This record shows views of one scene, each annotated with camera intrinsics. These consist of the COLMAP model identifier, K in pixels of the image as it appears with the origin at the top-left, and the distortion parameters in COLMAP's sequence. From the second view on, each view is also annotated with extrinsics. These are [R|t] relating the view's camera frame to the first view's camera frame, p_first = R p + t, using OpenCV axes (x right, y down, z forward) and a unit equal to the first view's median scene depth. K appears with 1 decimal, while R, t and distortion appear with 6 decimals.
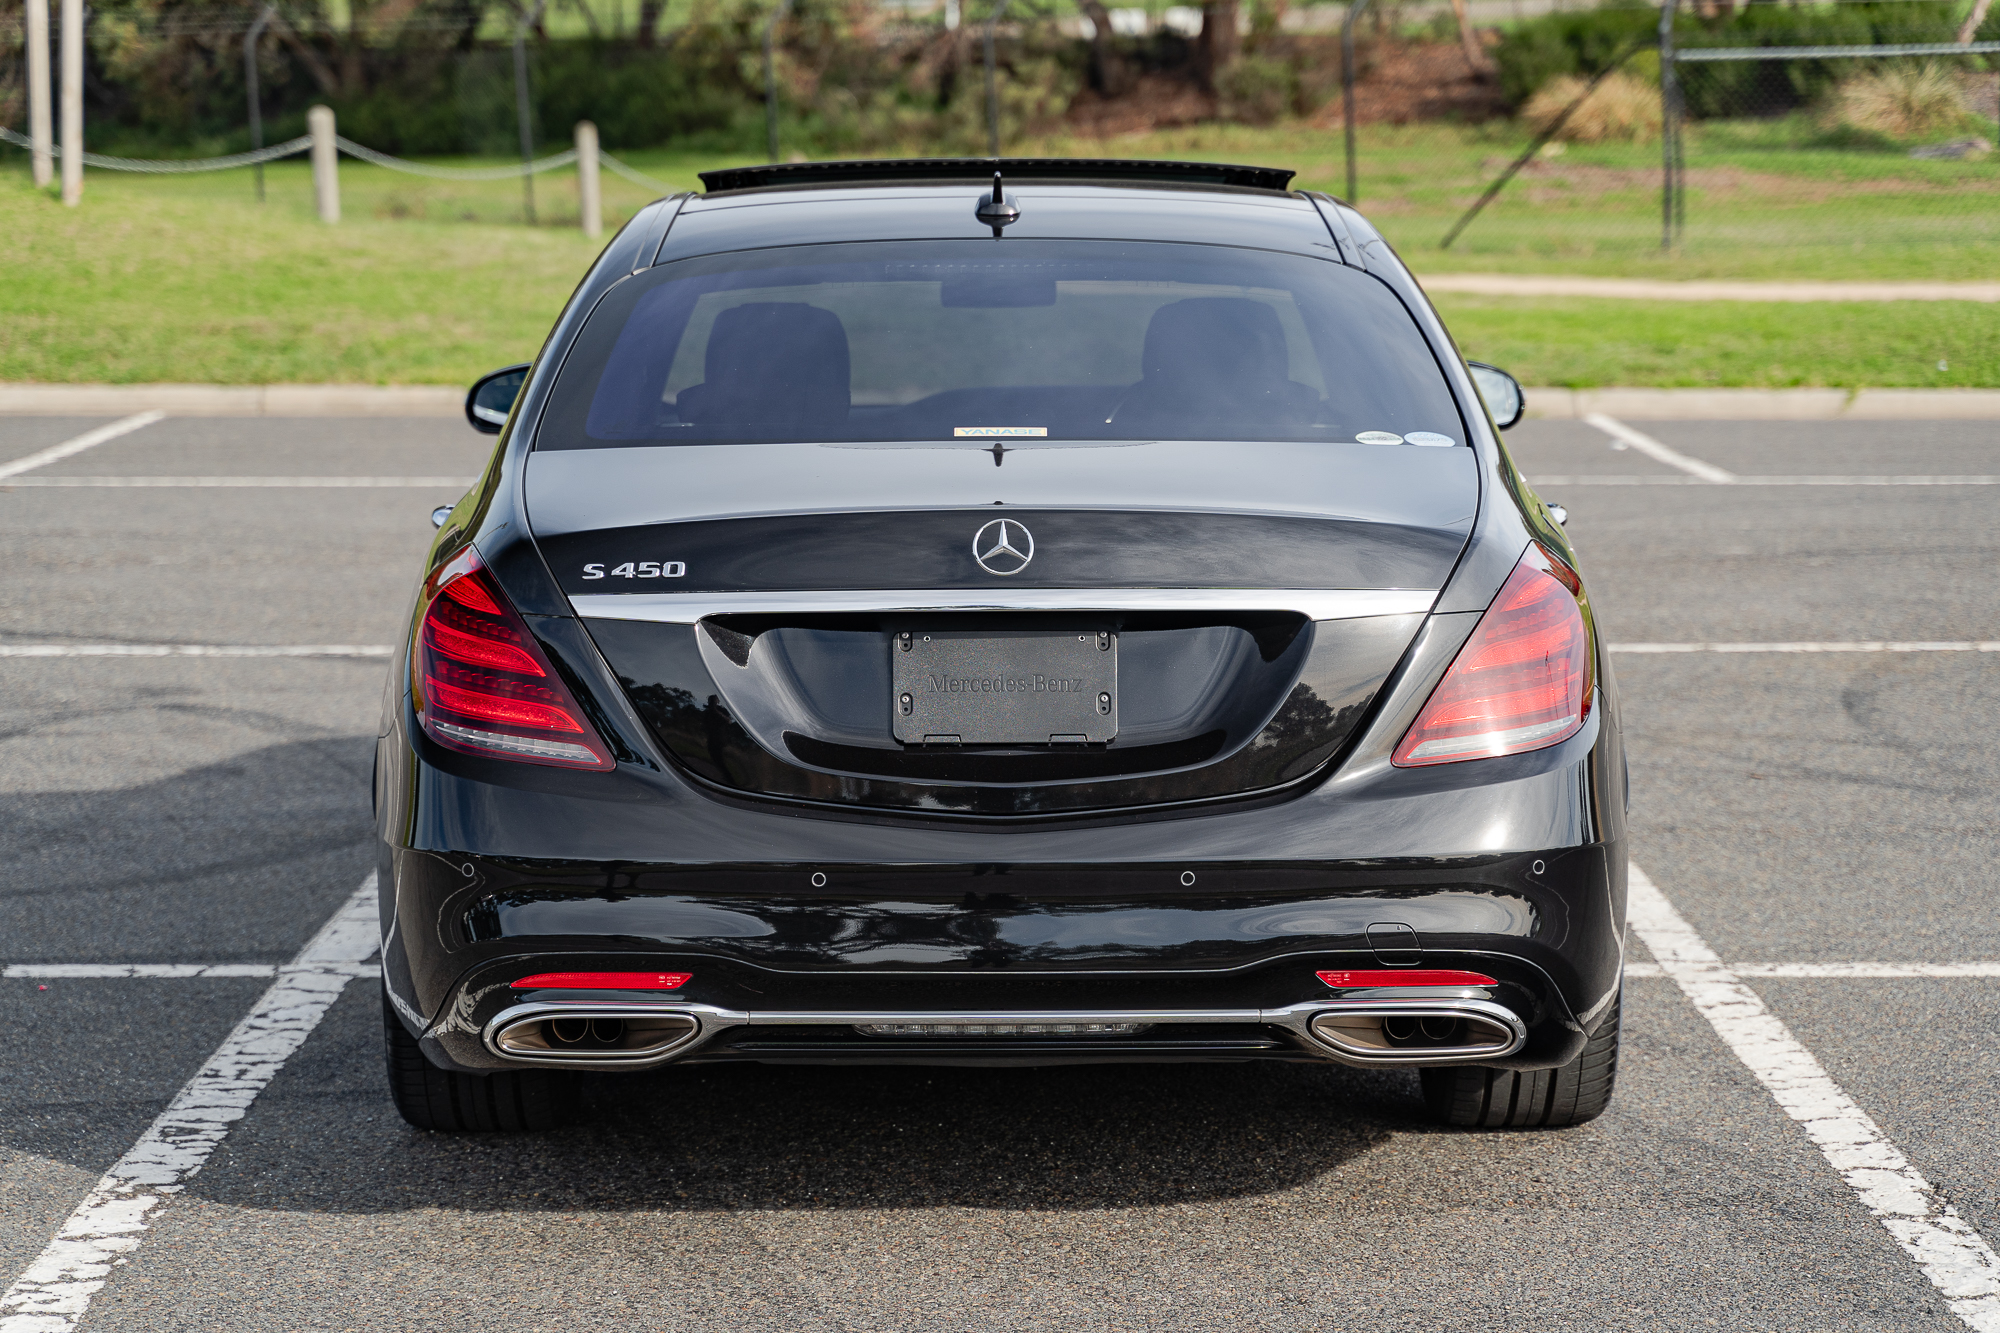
lens RADIAL K [[4622.8, 0, 1000.9], [0, 4622.8, 660.5], [0, 0, 1]] dist [-0.036084, 0.000000]
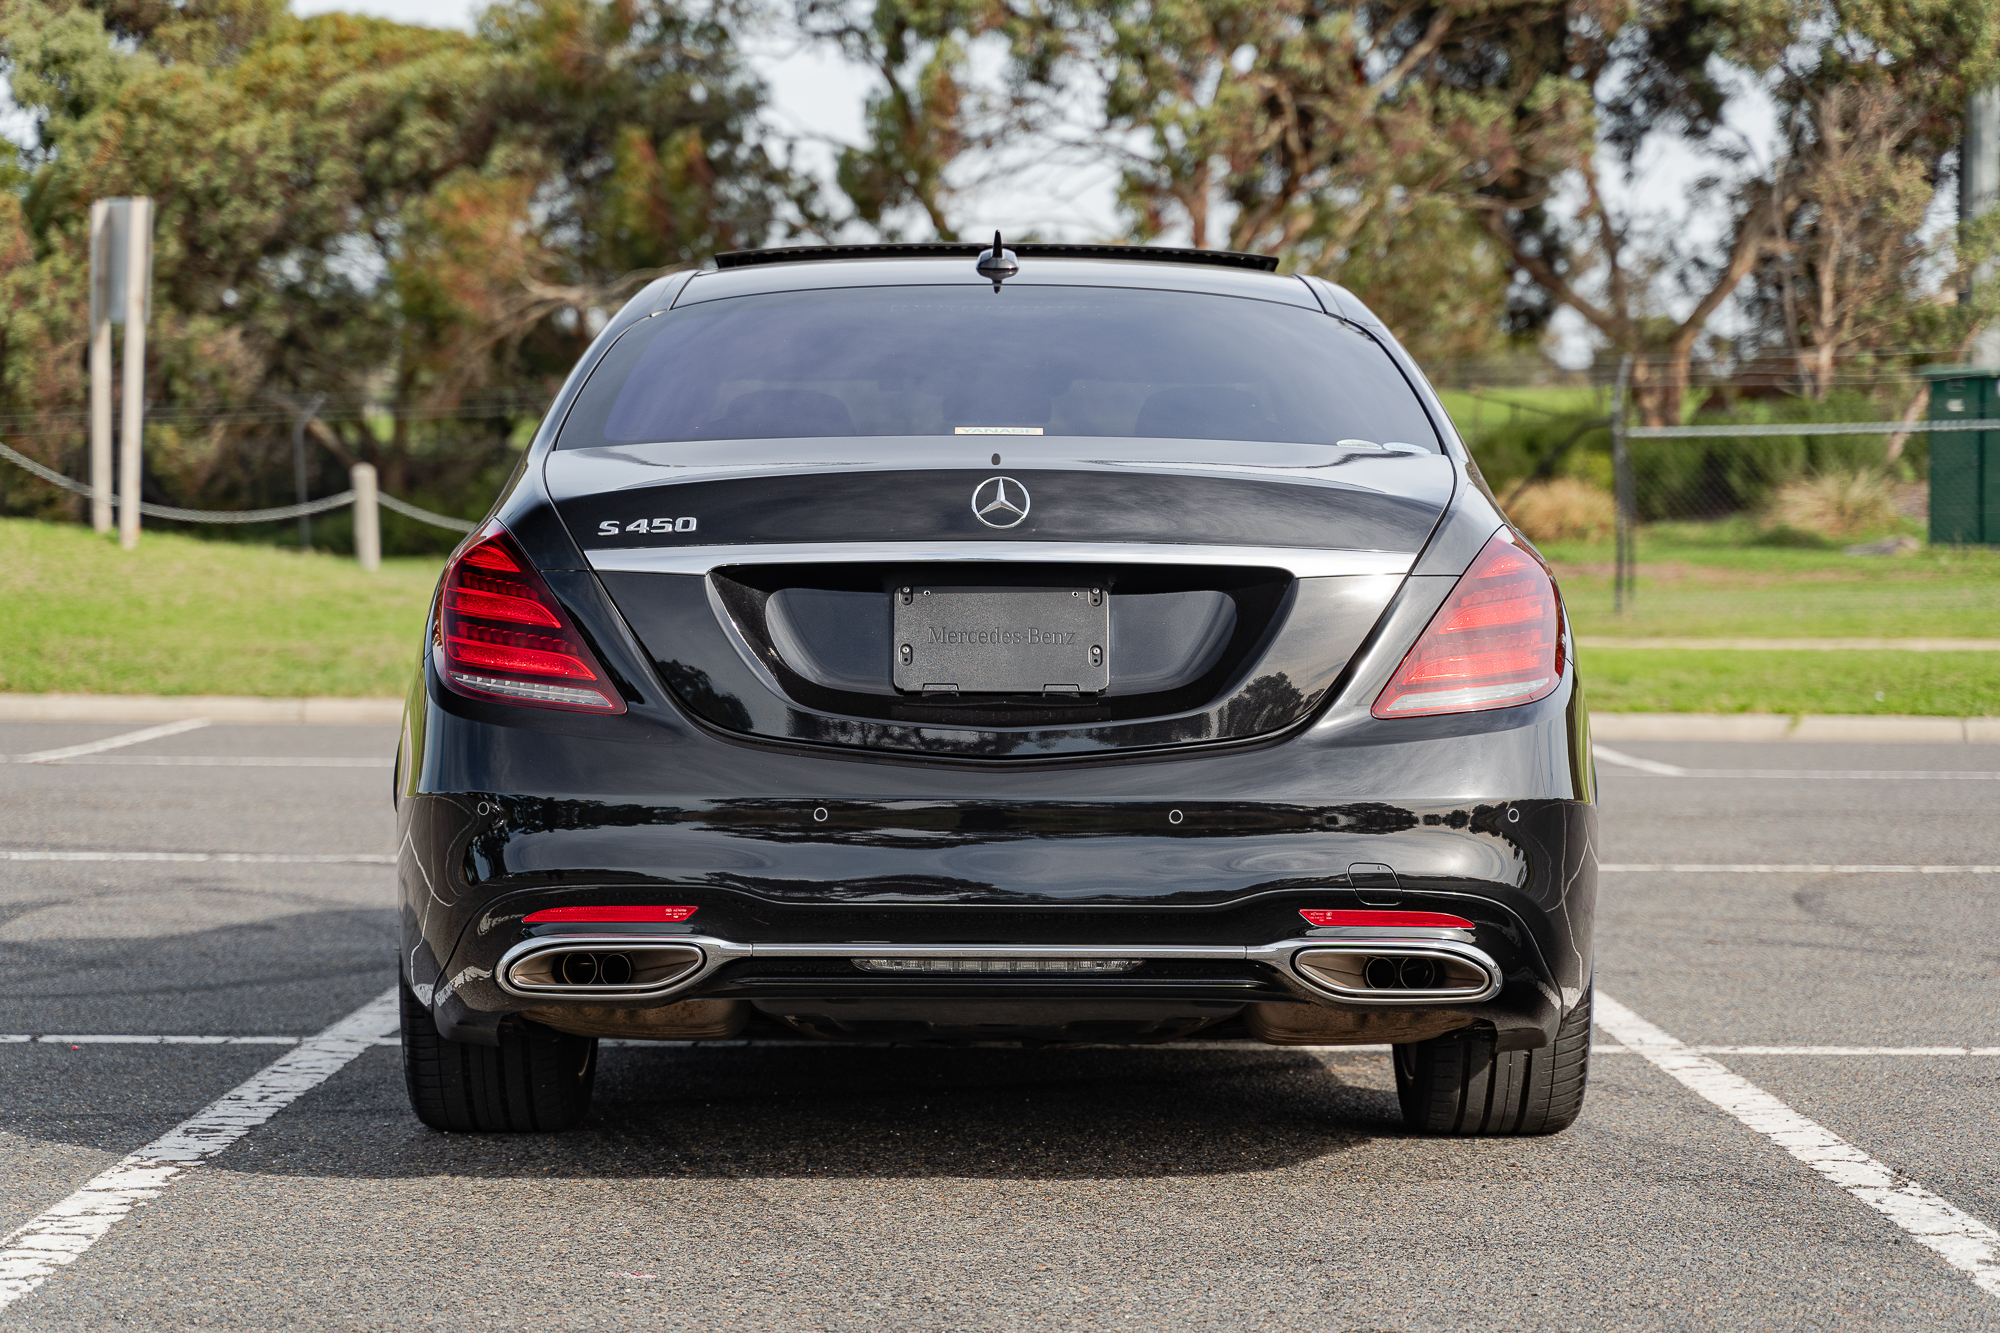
lens RADIAL K [[4321.5, 0, 993.5], [0, 4321.5, 670.9], [0, 0, 1]] dist [-0.034726, 0.000000]
pose [[0.999983, 0.005794, -0.000577, -0.000248], [-0.005822, 0.995521, -0.094358, 0.090783], [0.000028, 0.094360, 0.995538, 0.025517]]
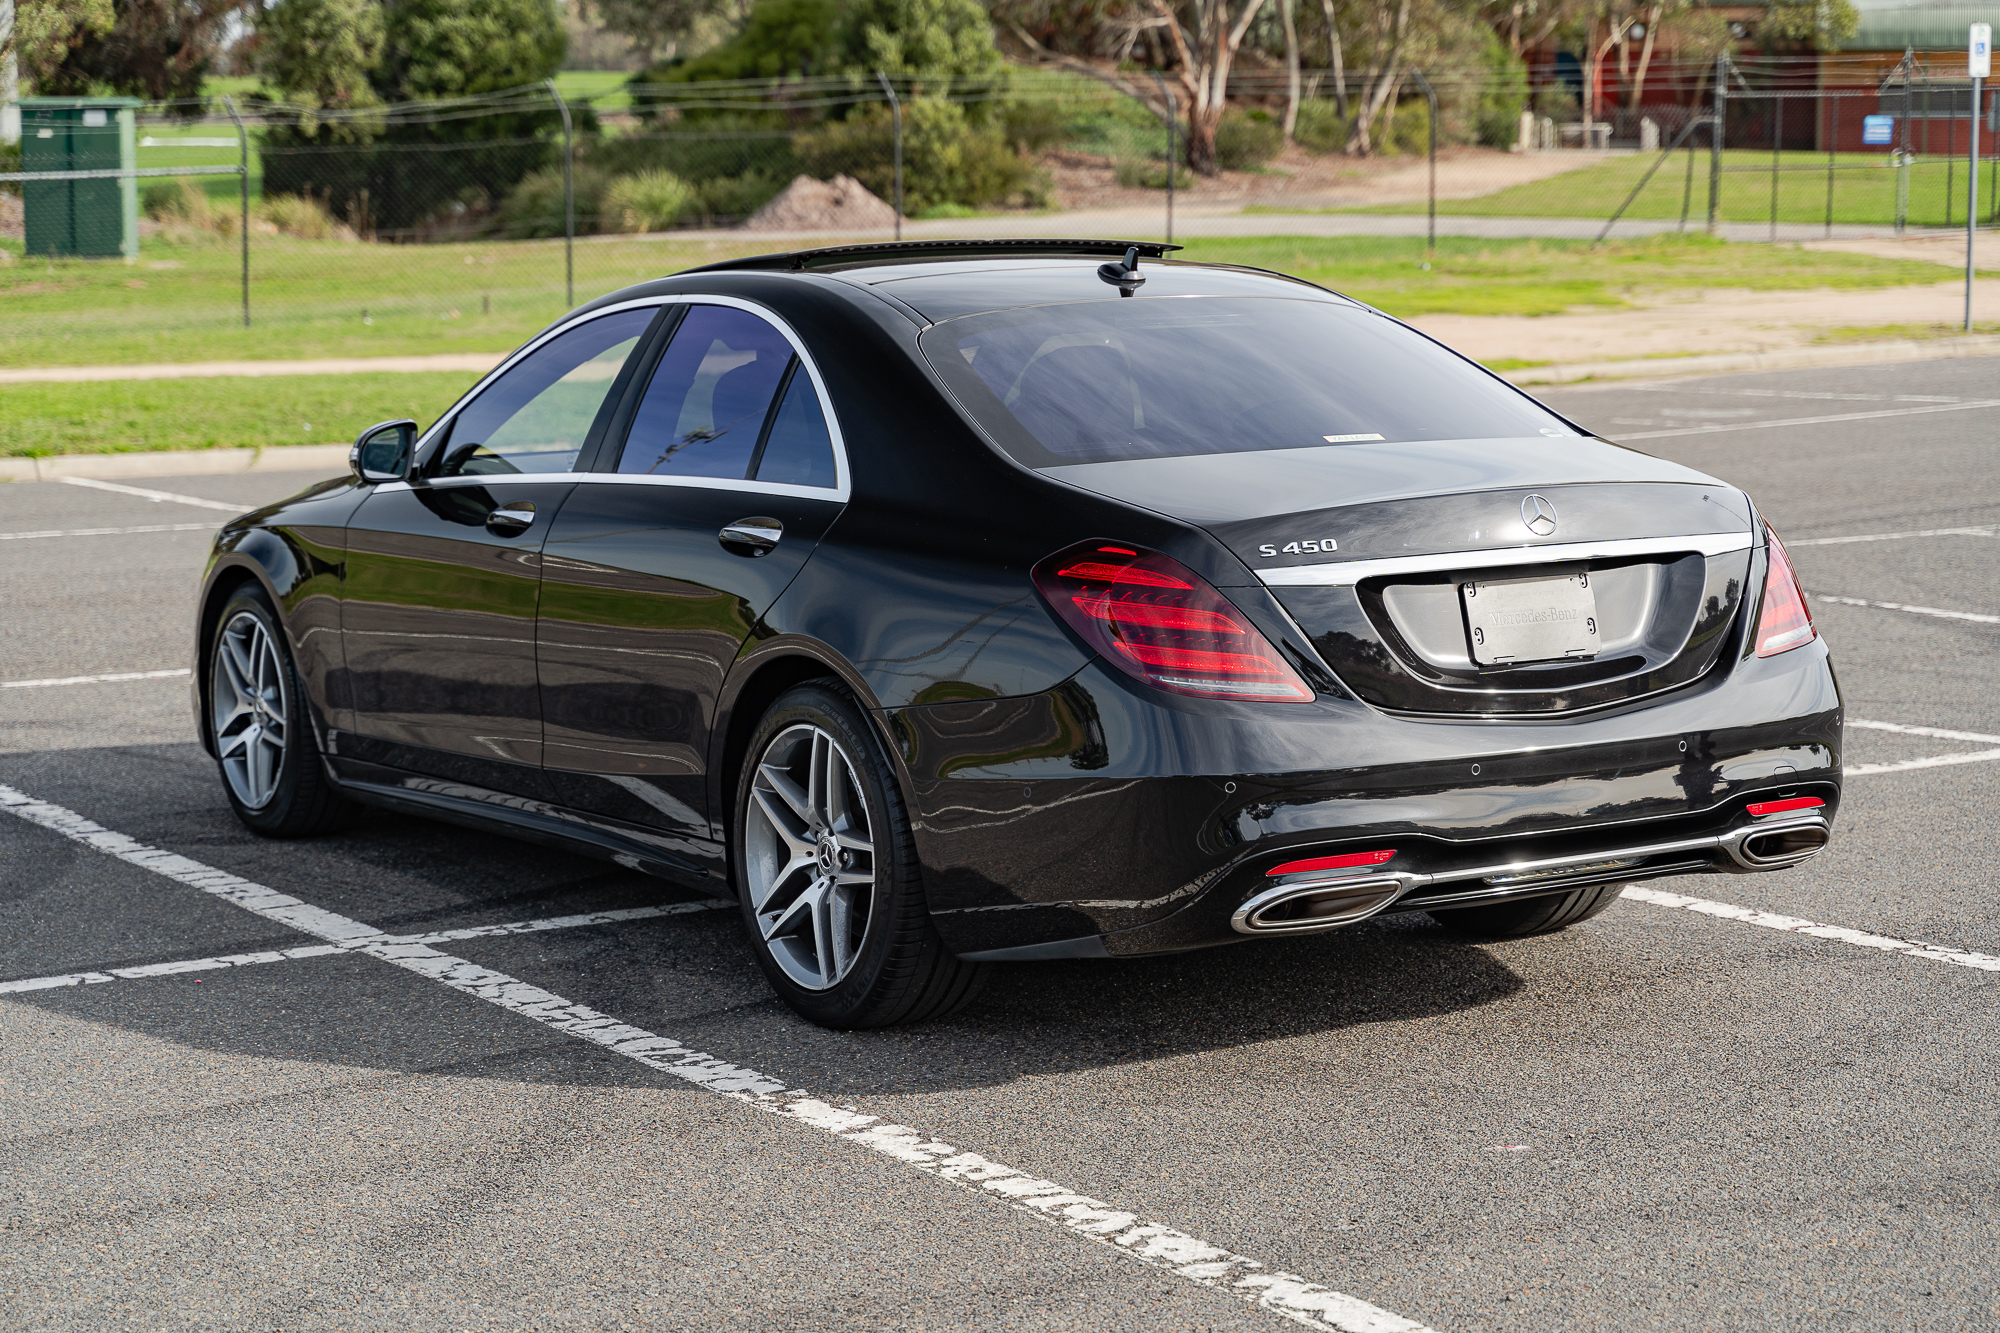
lens RADIAL K [[3775.7, 0, 994.4], [0, 3775.7, 657.3], [0, 0, 1]] dist [0.011289, 0.000000]
pose [[0.851723, -0.069637, 0.519345, -0.612106], [0.073075, 0.997230, 0.013872, -0.008387], [-0.518872, 0.026136, 0.854452, 0.117547]]
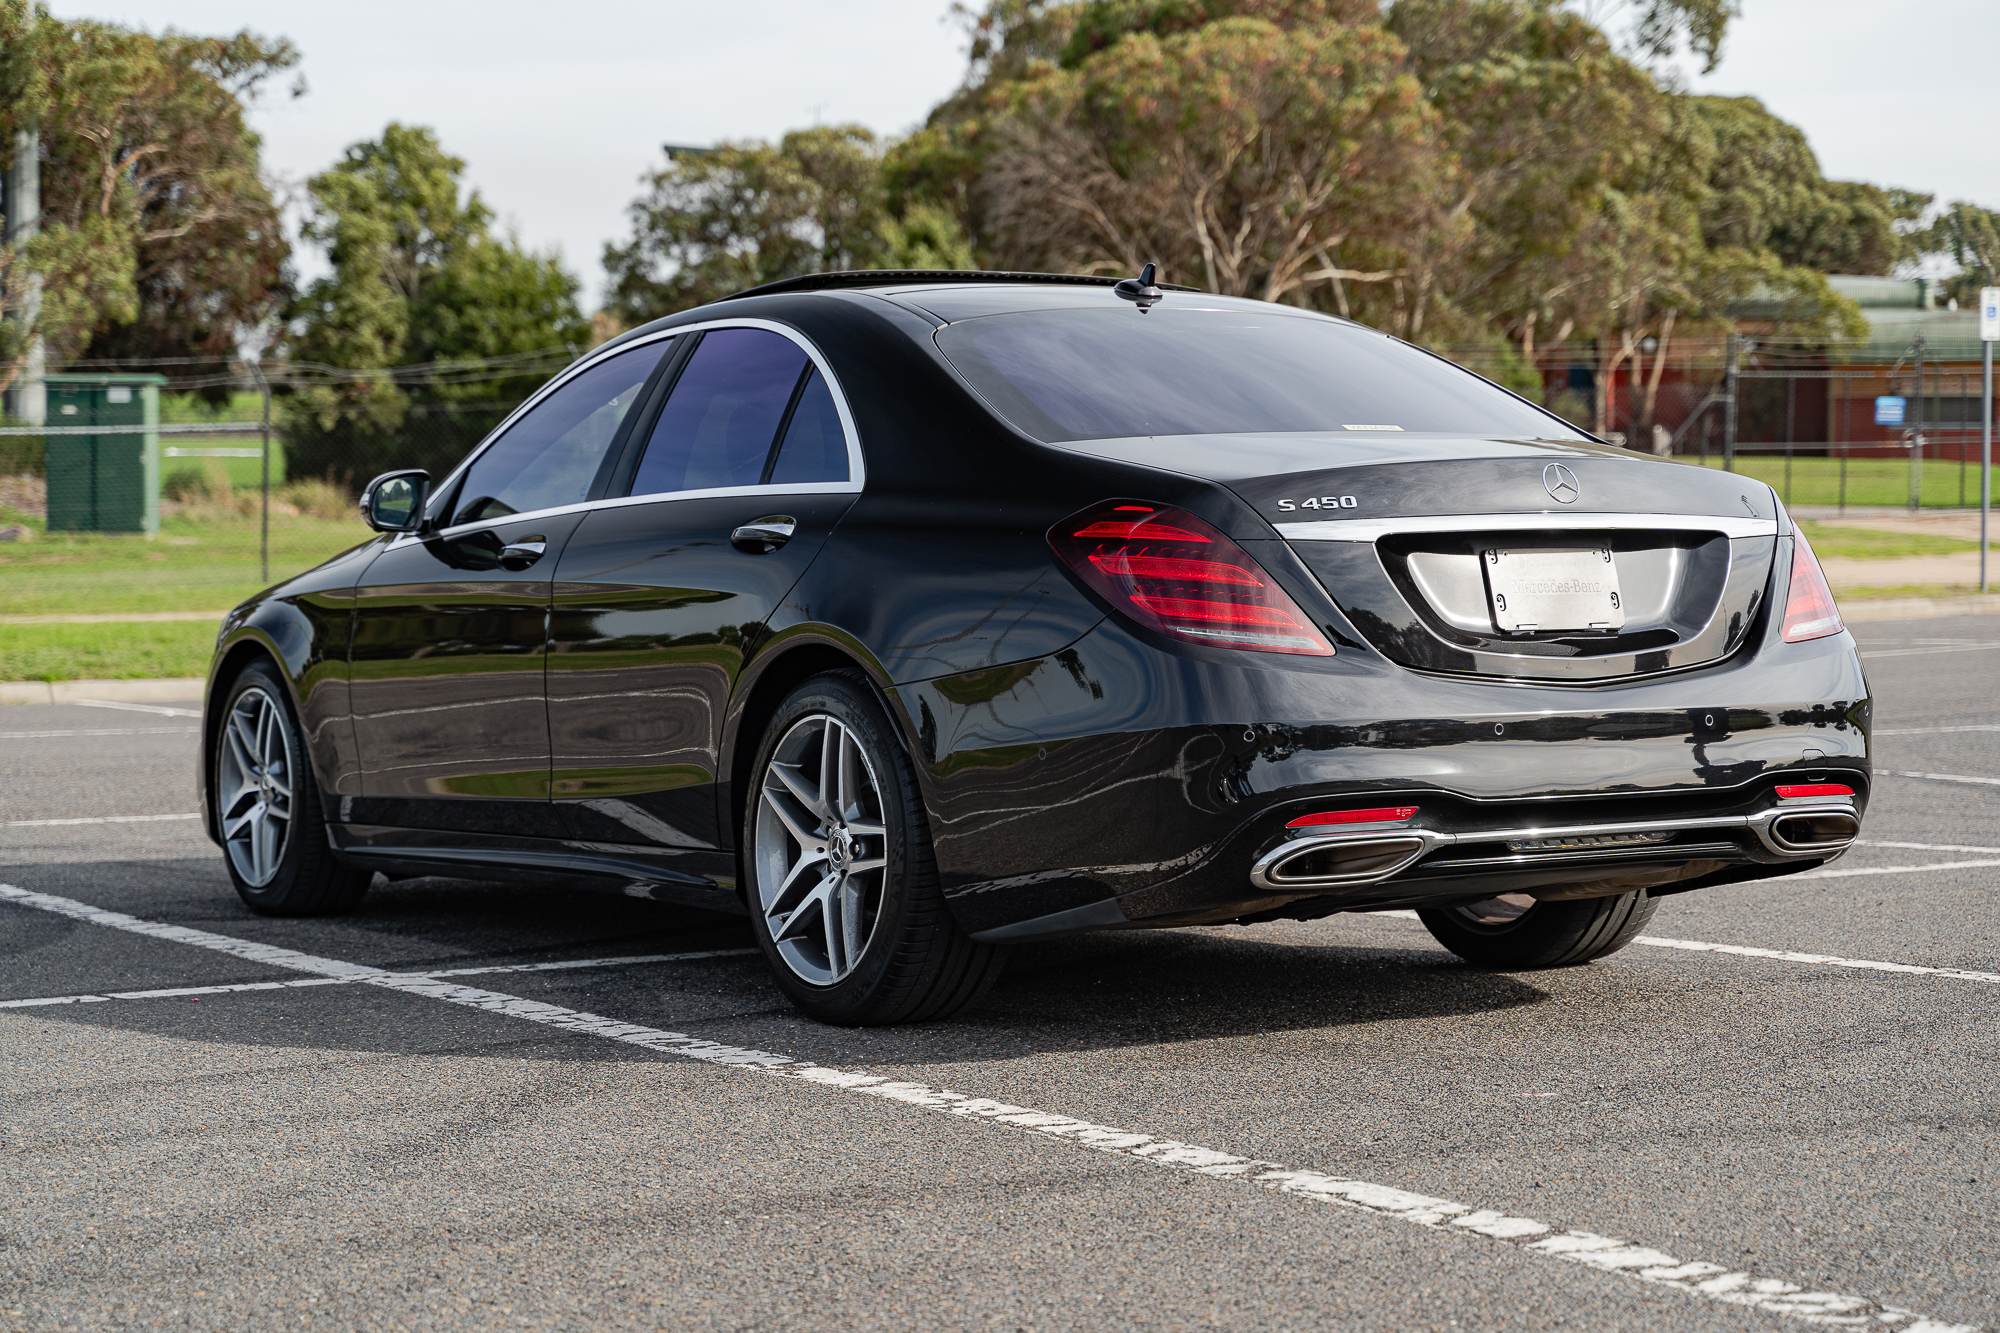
lens RADIAL K [[3775.7, 0, 1007.2], [0, 3775.7, 668.9], [0, 0, 1]] dist [0.011289, 0.000000]
pose [[0.852411, -0.023487, 0.522344, -0.608105], [0.070030, 0.995118, -0.069537, 0.080781], [-0.518161, 0.095854, 0.849895, 0.135404]]
